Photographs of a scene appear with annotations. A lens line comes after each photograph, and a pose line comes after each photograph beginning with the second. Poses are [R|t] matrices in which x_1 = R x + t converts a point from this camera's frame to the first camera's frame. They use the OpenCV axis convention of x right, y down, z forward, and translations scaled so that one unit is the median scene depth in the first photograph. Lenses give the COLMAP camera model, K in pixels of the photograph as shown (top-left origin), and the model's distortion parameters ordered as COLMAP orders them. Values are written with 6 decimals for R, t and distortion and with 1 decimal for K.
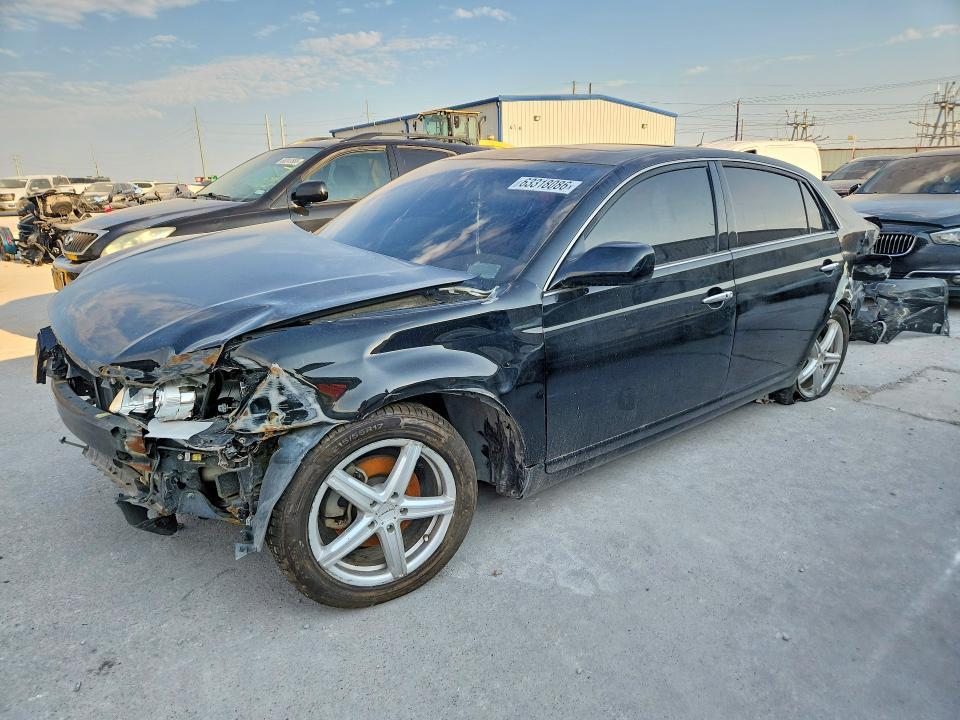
lens RADIAL K [[739.4, 0, 480.0], [0, 739.4, 360.0], [0, 0, 1]] dist [0.017934, 0.008244]
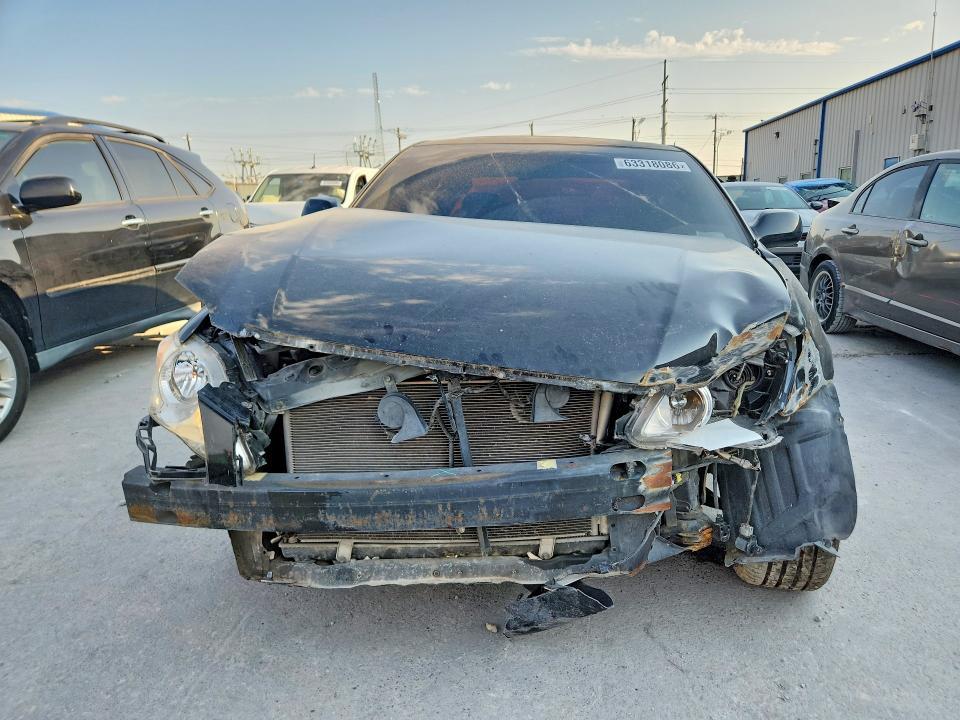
lens RADIAL K [[739.4, 0, 480.0], [0, 739.4, 360.0], [0, 0, 1]] dist [0.017934, 0.008244]
pose [[0.653401, -0.142718, 0.743437, -0.186071], [0.188277, 0.981846, 0.023010, -0.007986], [-0.733225, 0.124937, 0.668410, 0.107815]]
